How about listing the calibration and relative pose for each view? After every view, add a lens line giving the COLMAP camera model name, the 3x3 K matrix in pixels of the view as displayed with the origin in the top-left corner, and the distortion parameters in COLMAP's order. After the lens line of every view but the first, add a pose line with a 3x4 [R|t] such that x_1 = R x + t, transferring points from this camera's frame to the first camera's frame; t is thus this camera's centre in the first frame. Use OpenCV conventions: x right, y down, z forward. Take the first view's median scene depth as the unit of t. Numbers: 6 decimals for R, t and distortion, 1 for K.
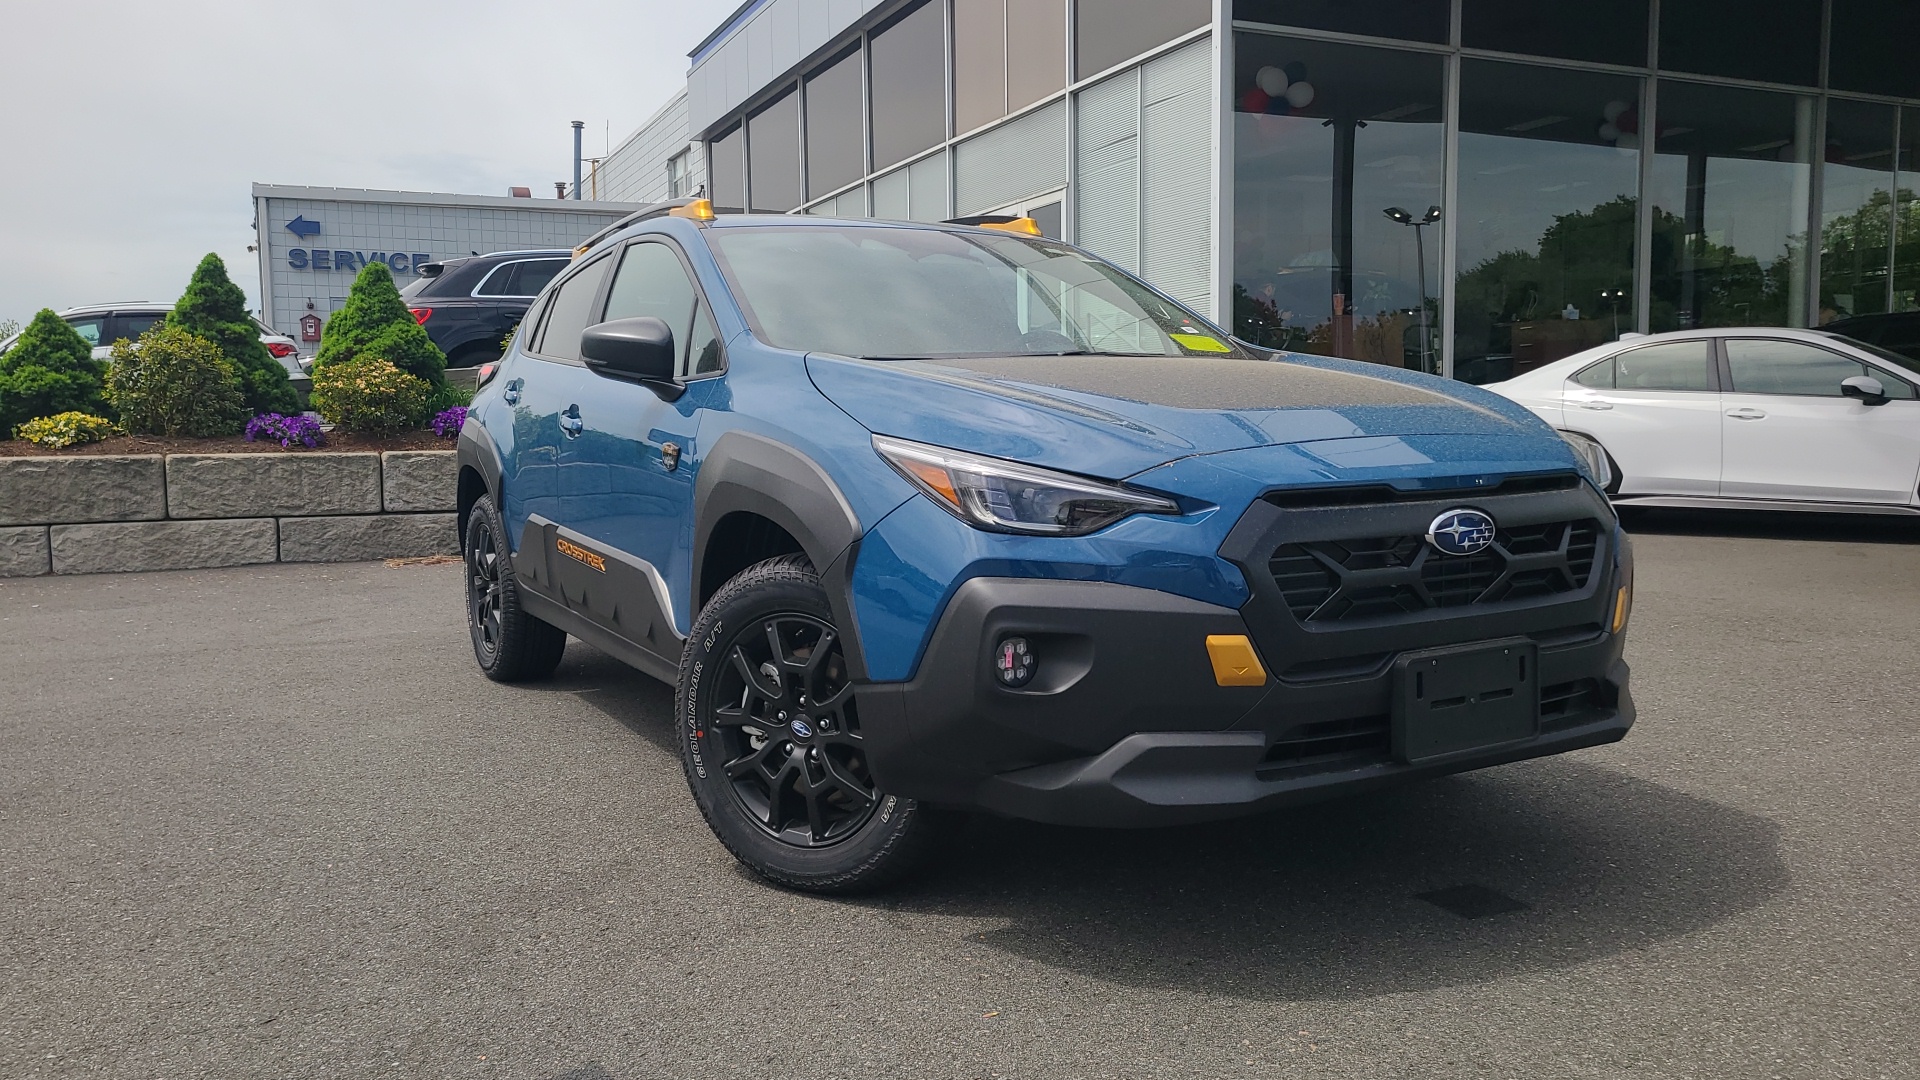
lens RADIAL K [[1440.9, 0, 889.3], [0, 1440.9, 514.0], [0, 0, 1]] dist [0.038297, -0.023338]
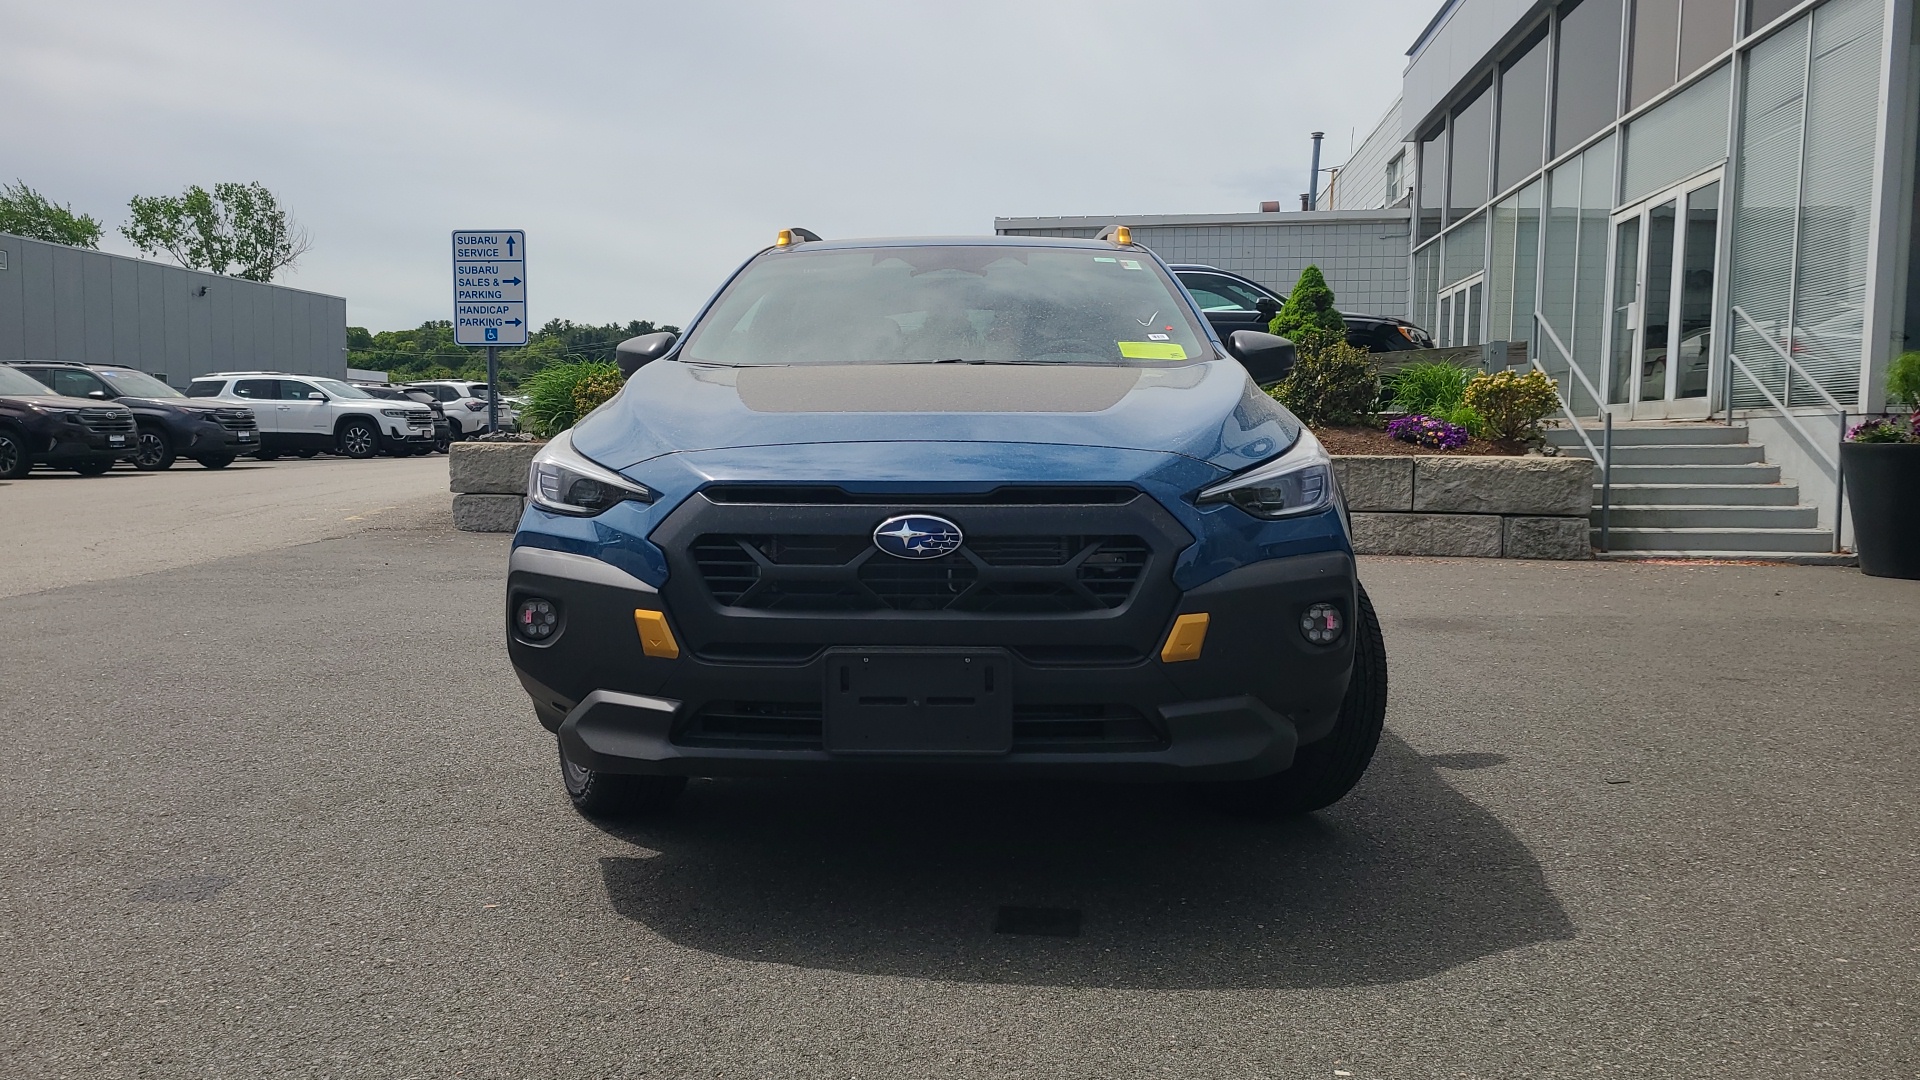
lens RADIAL K [[1440.9, 0, 943.7], [0, 1440.9, 538.0], [0, 0, 1]] dist [0.038297, -0.023338]
pose [[0.839104, 0.059521, -0.540705, 0.211593], [-0.055030, 0.998185, 0.024481, -0.002650], [0.541180, 0.009213, 0.840856, 0.036215]]
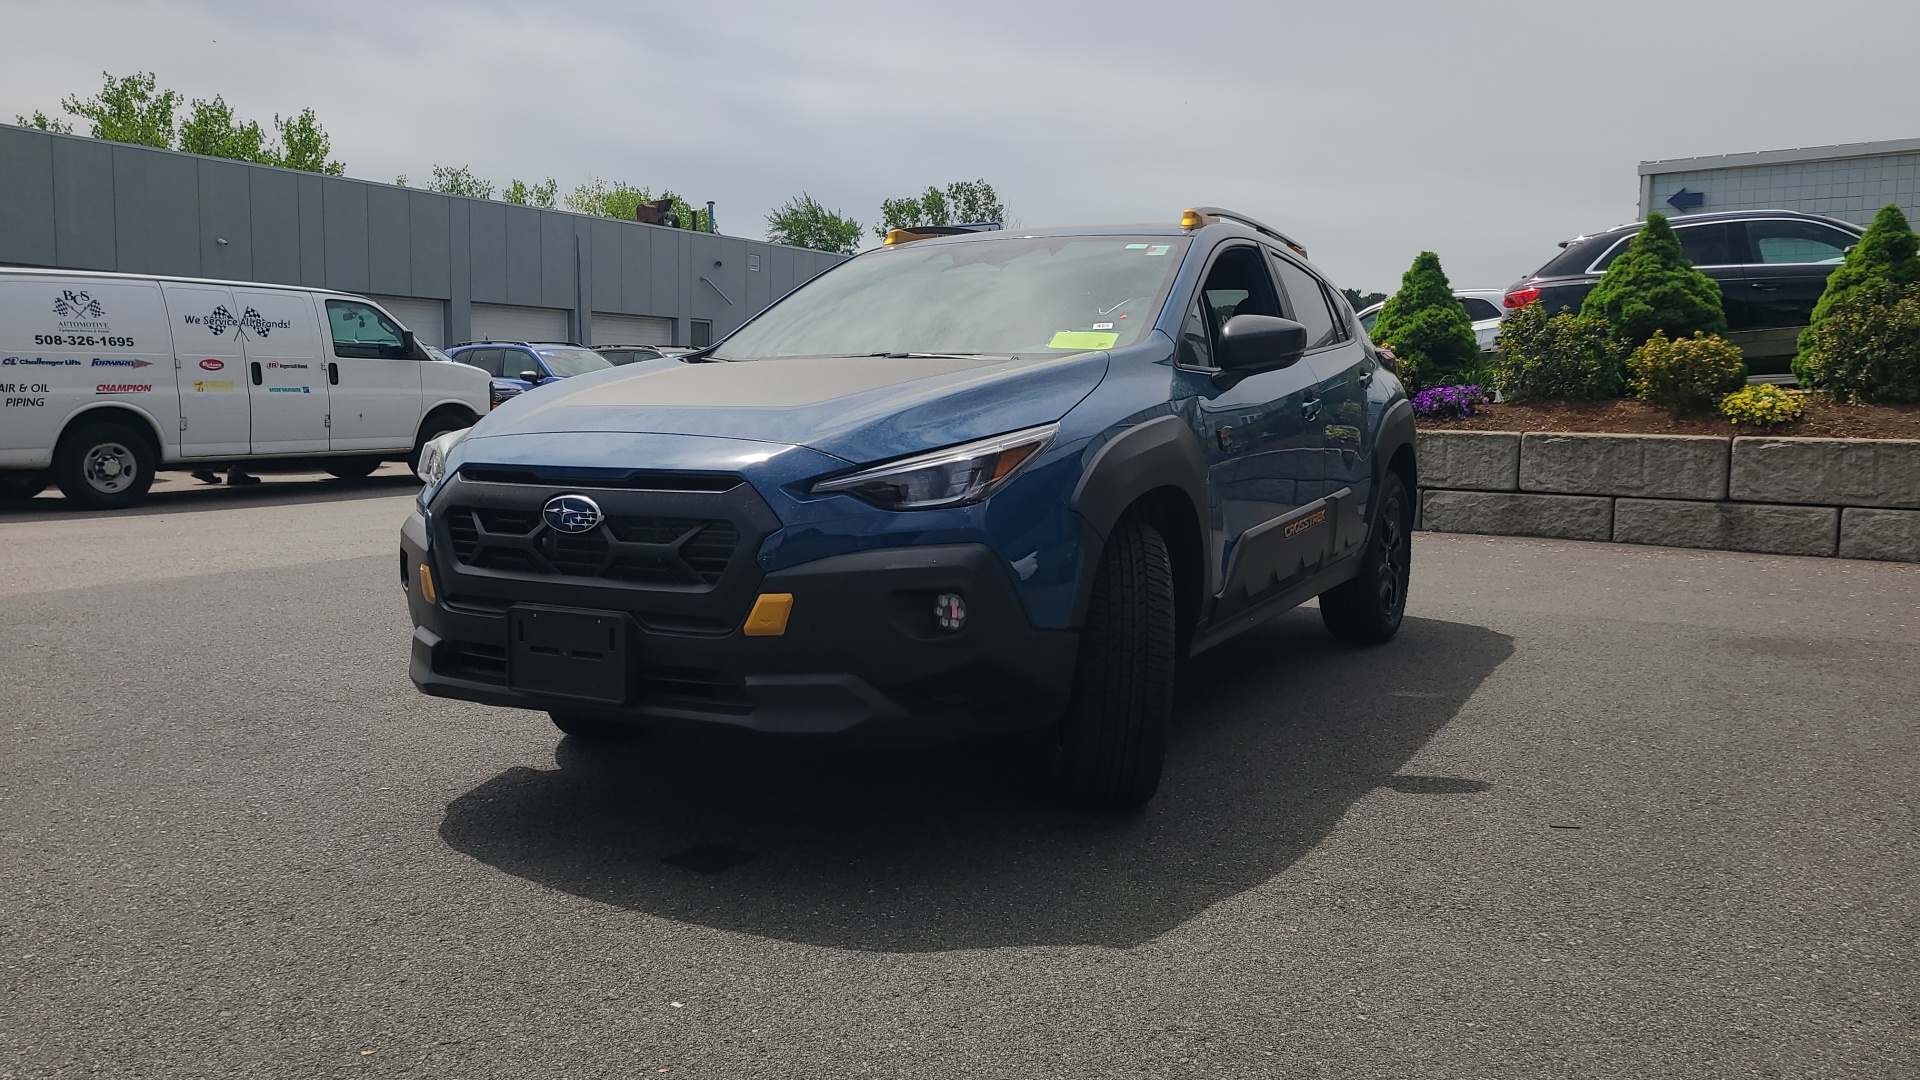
lens RADIAL K [[1440.9, 0, 942.0], [0, 1440.9, 553.3], [0, 0, 1]] dist [0.038297, -0.023338]
pose [[0.497114, 0.108612, -0.860861, 0.348308], [-0.071253, 0.993894, 0.084251, -0.016959], [0.864755, 0.019457, 0.501818, 0.148132]]
